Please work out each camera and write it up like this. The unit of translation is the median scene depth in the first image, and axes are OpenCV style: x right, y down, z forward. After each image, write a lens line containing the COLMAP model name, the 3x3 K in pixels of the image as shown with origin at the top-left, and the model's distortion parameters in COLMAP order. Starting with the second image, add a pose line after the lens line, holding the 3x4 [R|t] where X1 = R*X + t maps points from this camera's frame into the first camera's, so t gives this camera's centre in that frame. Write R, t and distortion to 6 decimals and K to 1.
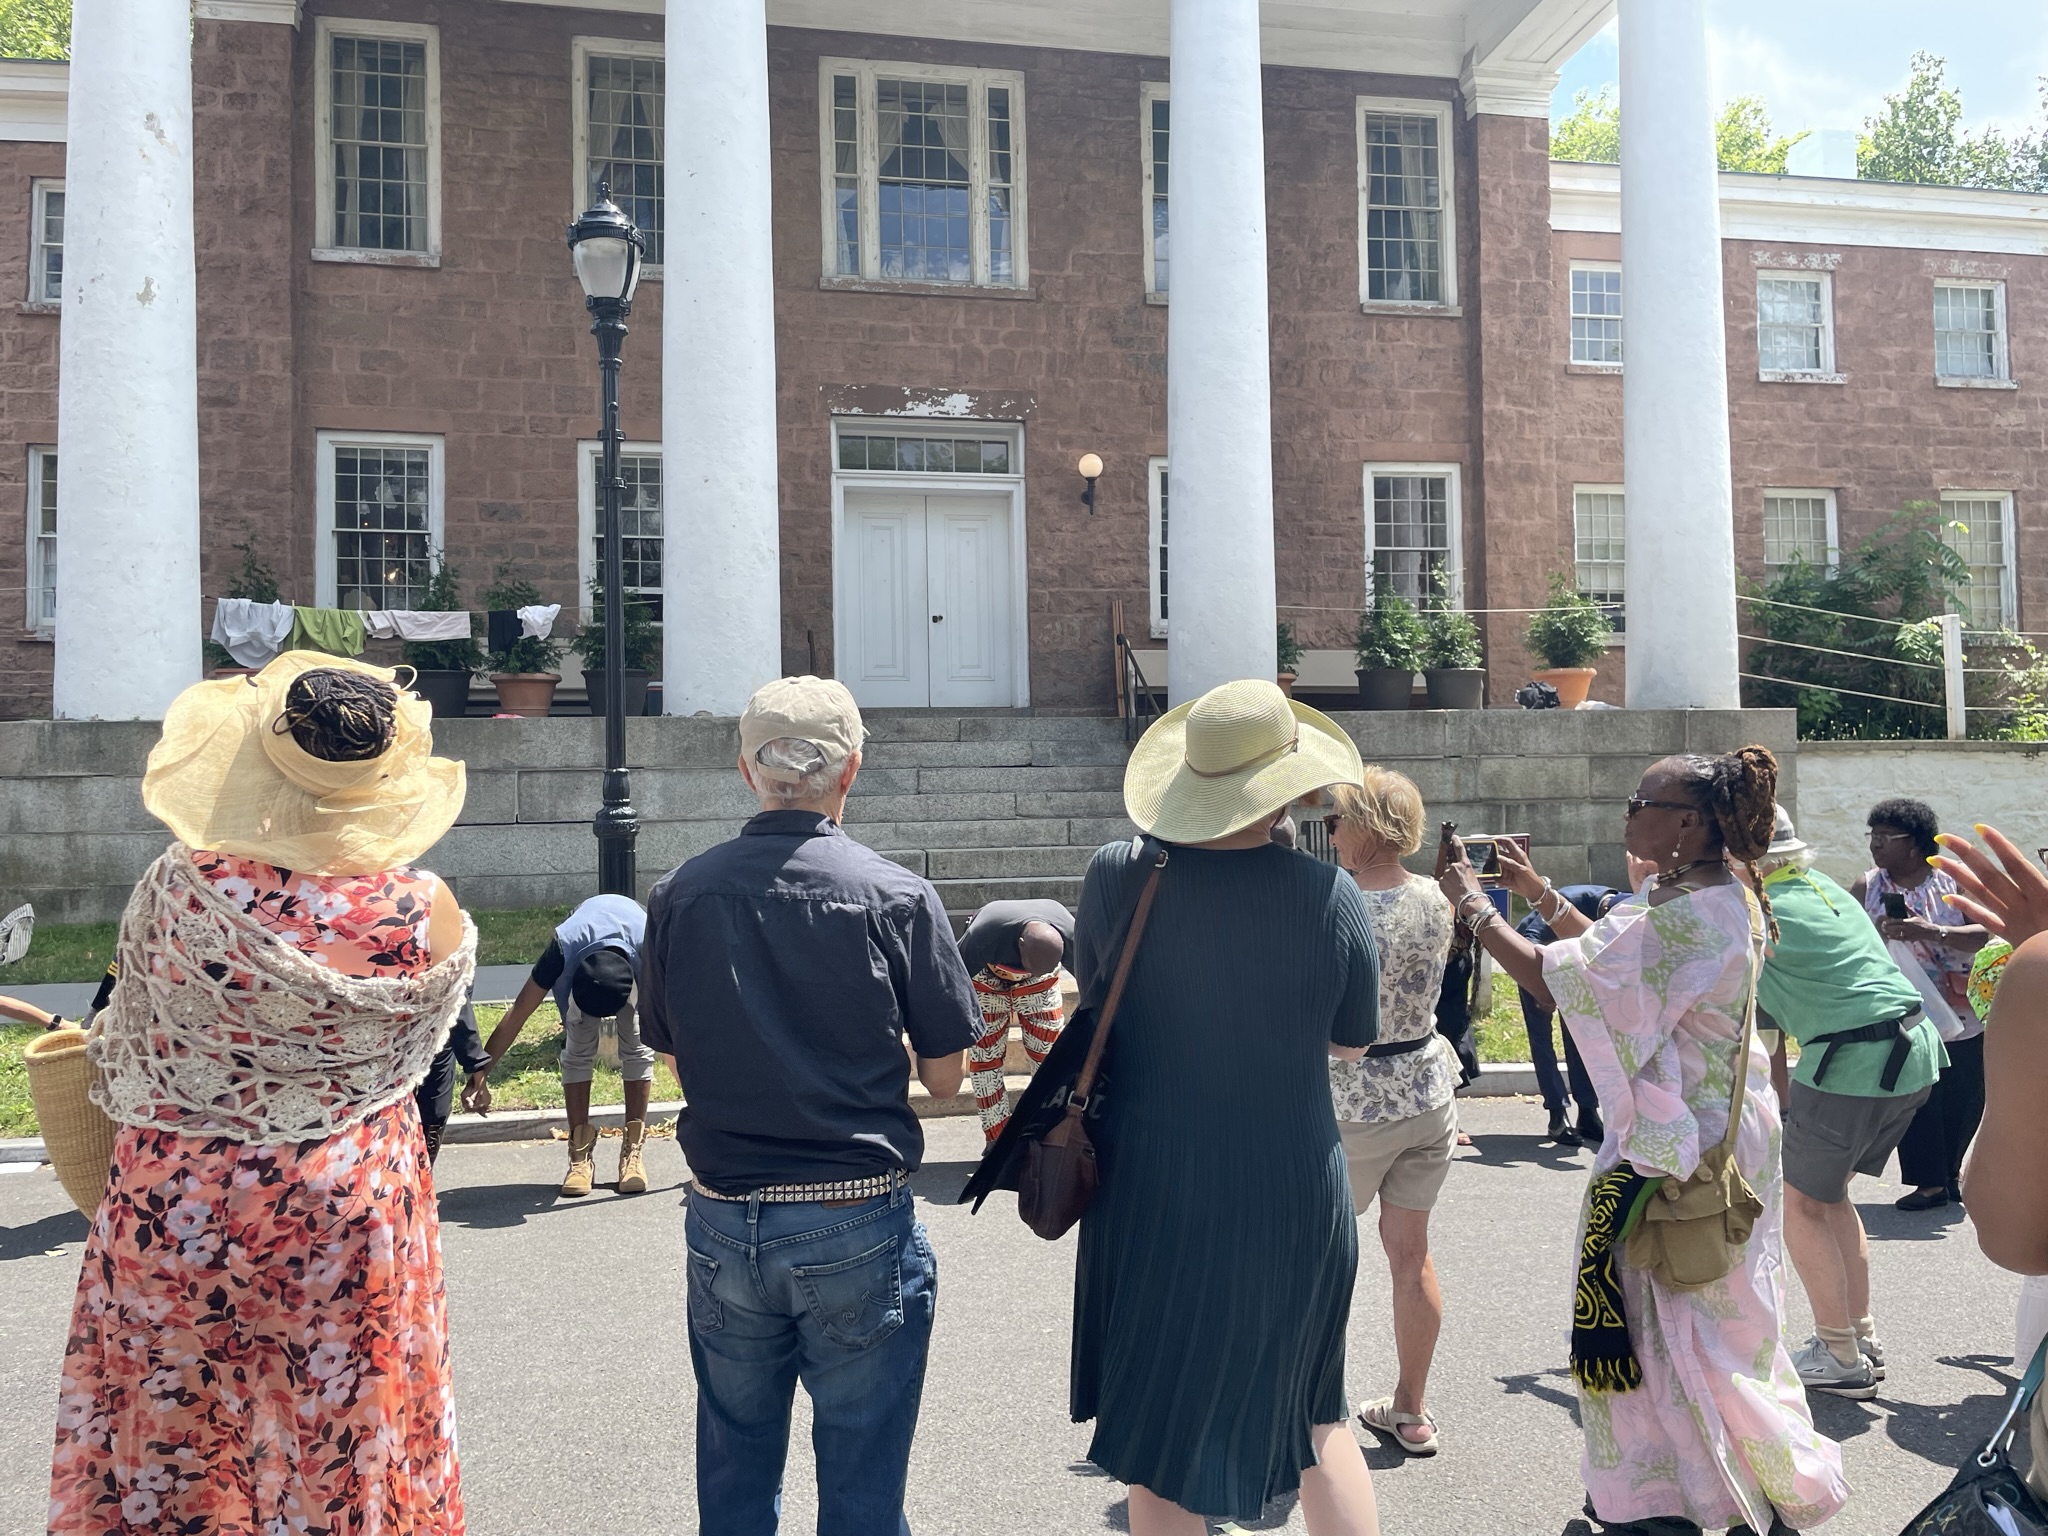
lens RADIAL K [[1551.6, 0, 1036.3], [0, 1551.6, 742.9], [0, 0, 1]] dist [0.095197, -0.123380]
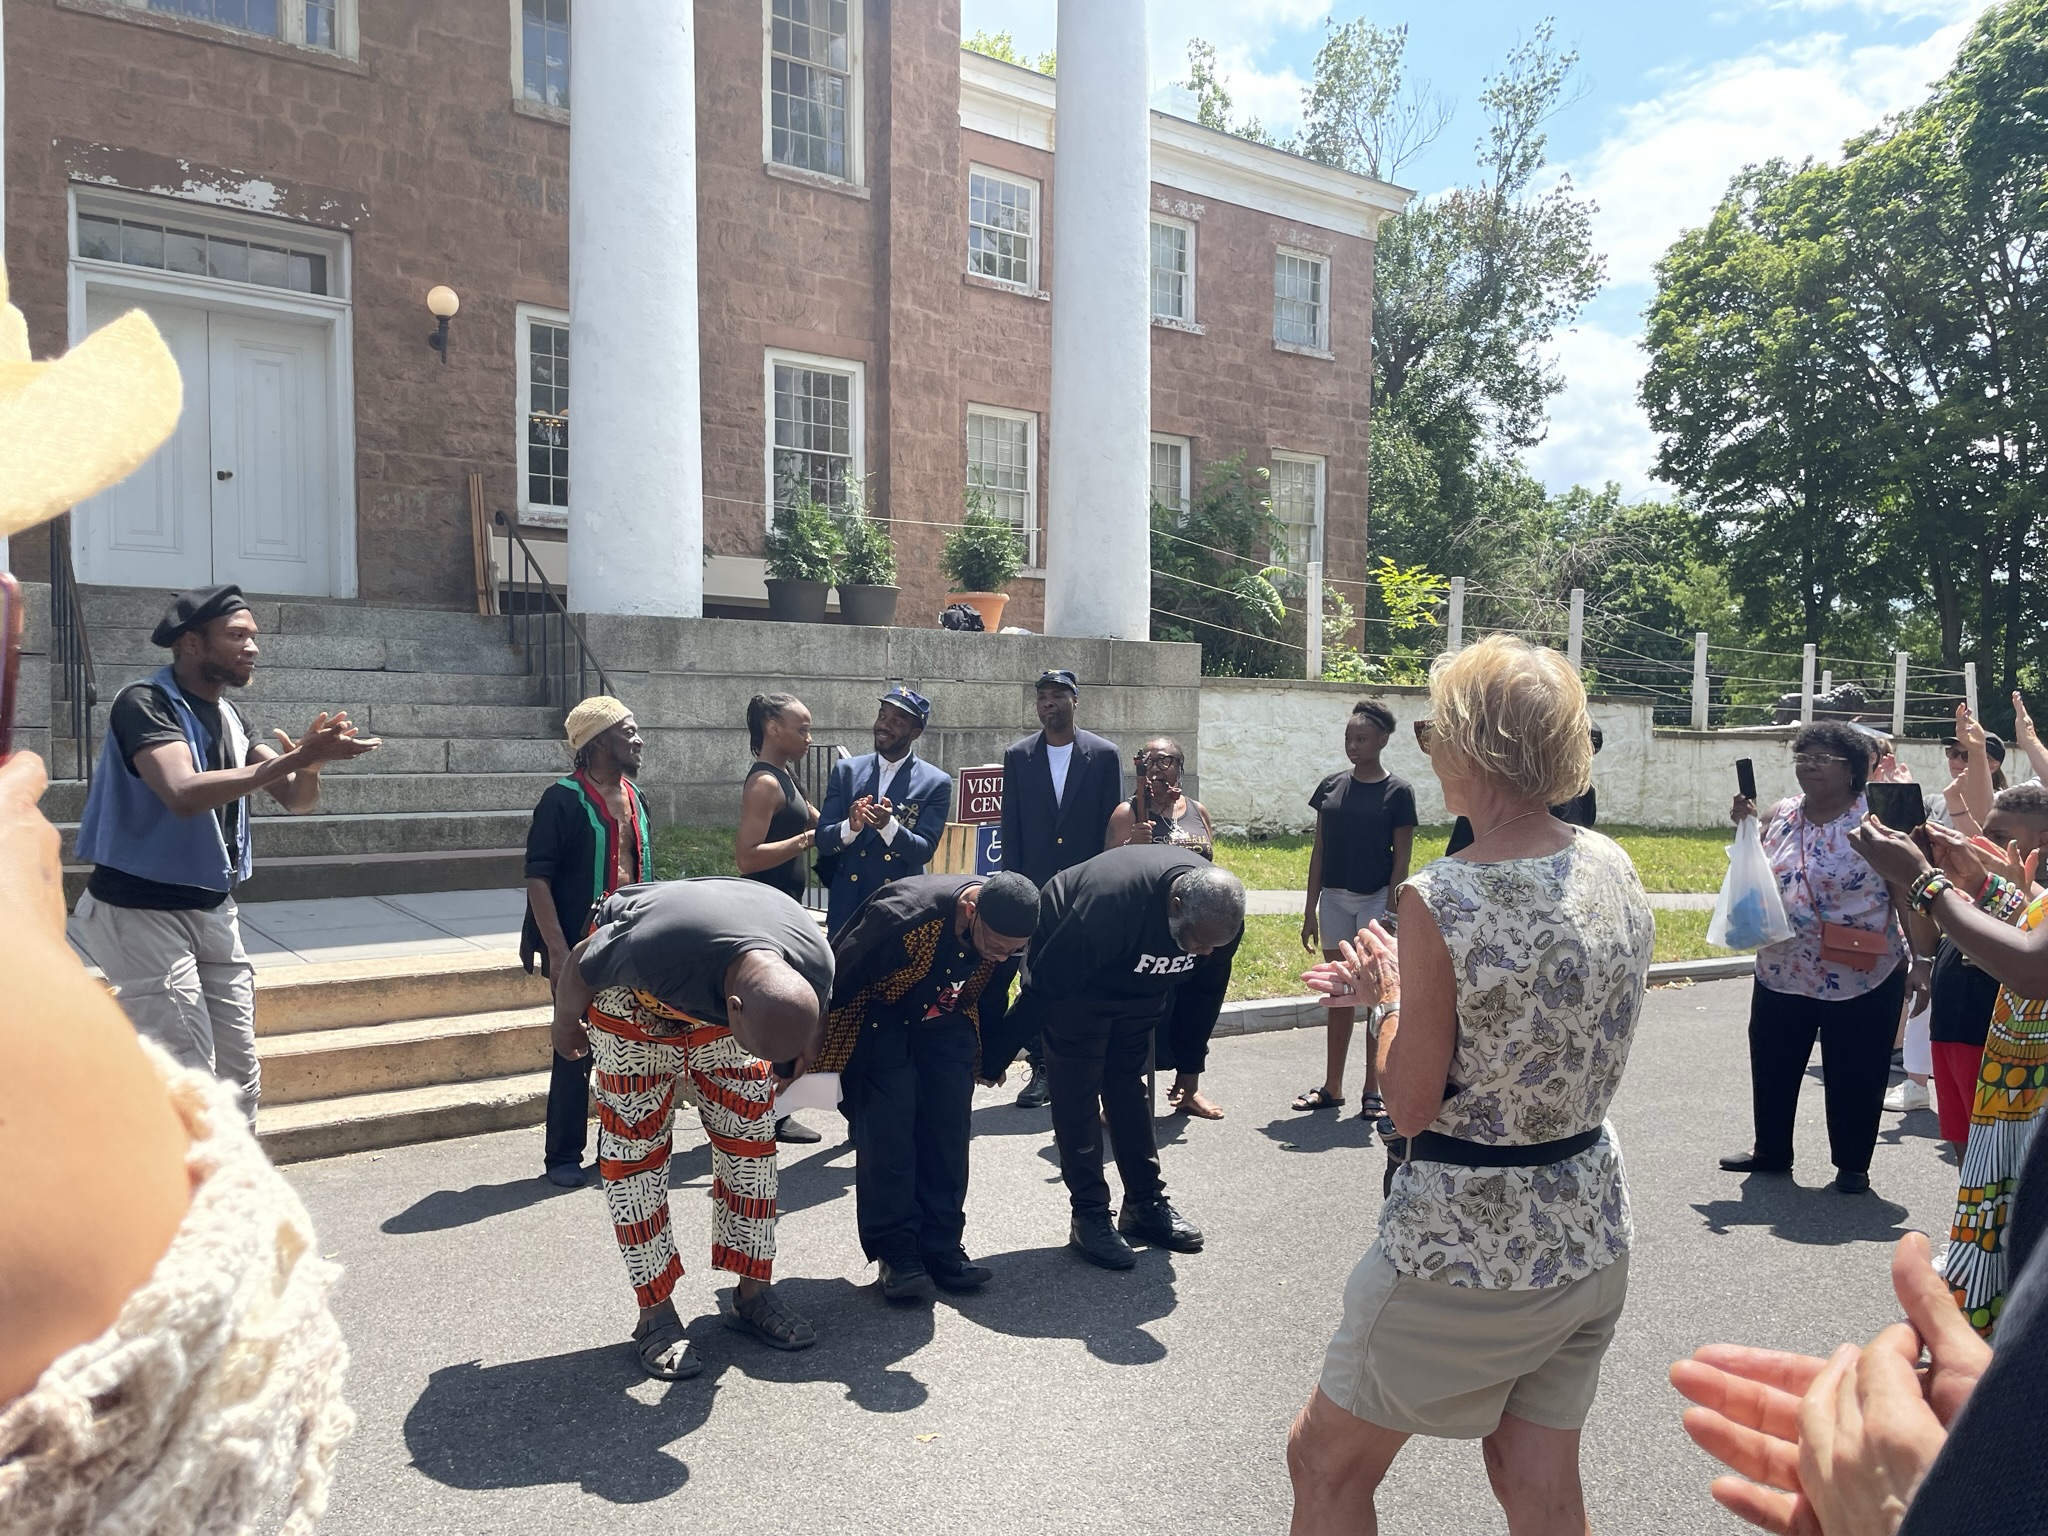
lens RADIAL K [[1551.6, 0, 1013.4], [0, 1551.6, 779.7], [0, 0, 1]] dist [0.095197, -0.123380]
pose [[0.902426, 0.008403, 0.430762, -0.049356], [-0.037790, 0.997500, 0.059709, 0.008984], [-0.429184, -0.070162, 0.900488, 0.127998]]
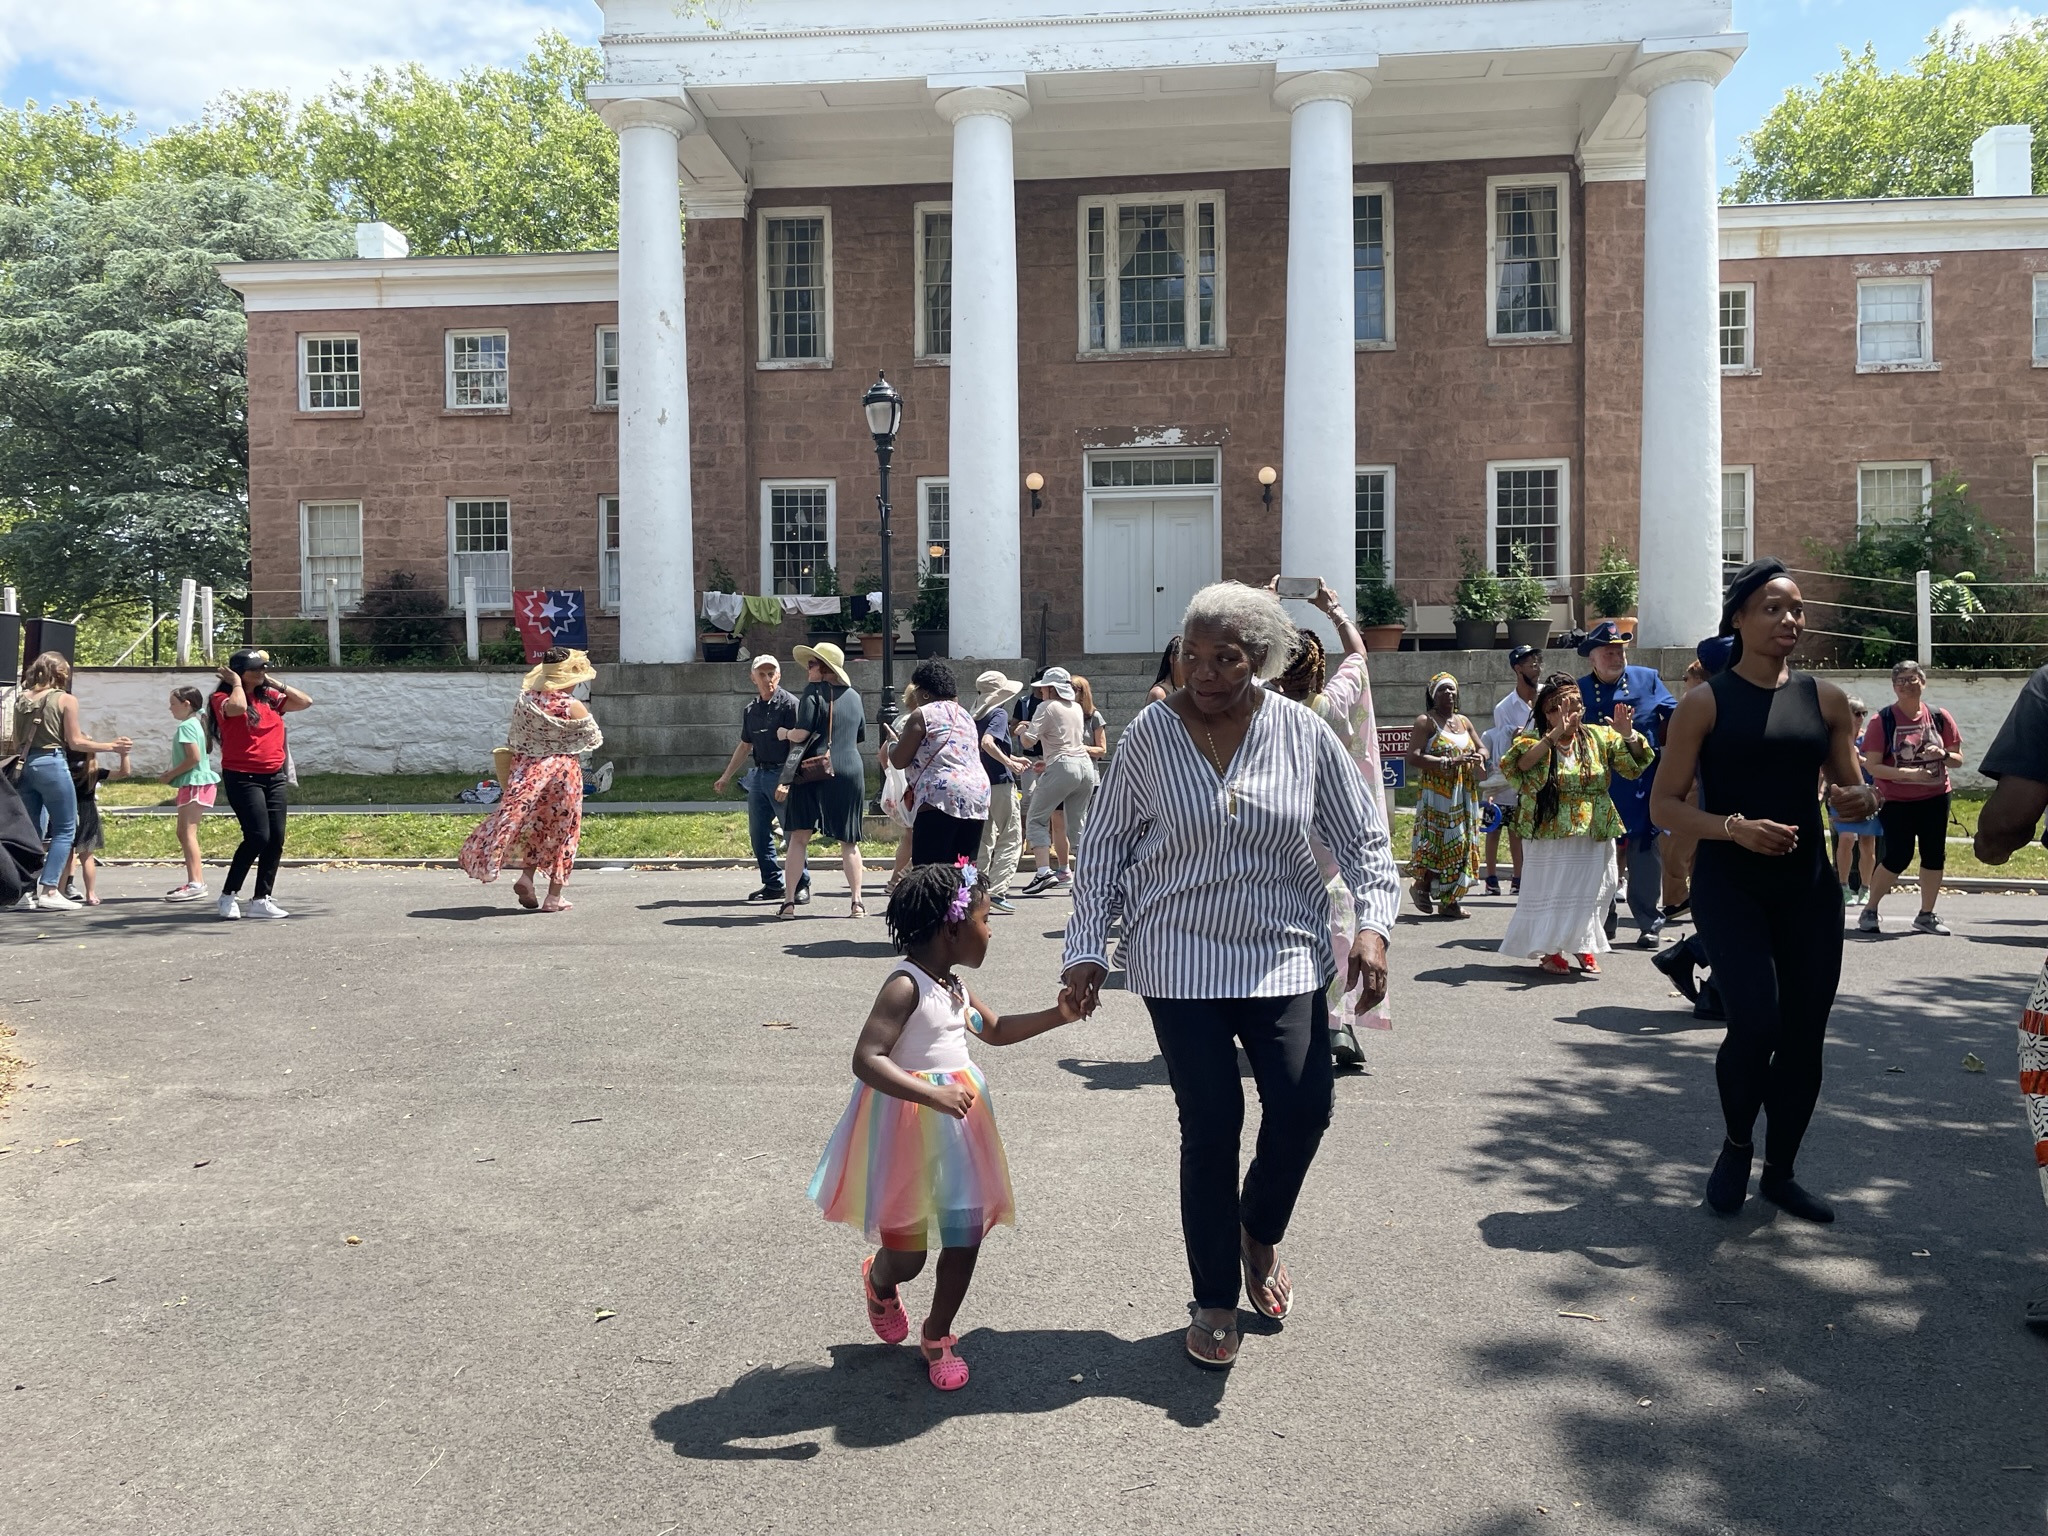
lens RADIAL K [[1551.6, 0, 1027.6], [0, 1551.6, 761.4], [0, 0, 1]] dist [0.095197, -0.123380]
pose [[0.958708, 0.011390, -0.284165, 0.236227], [0.001751, 0.998942, 0.045948, 0.011711], [0.284387, -0.044548, 0.957674, -0.413344]]
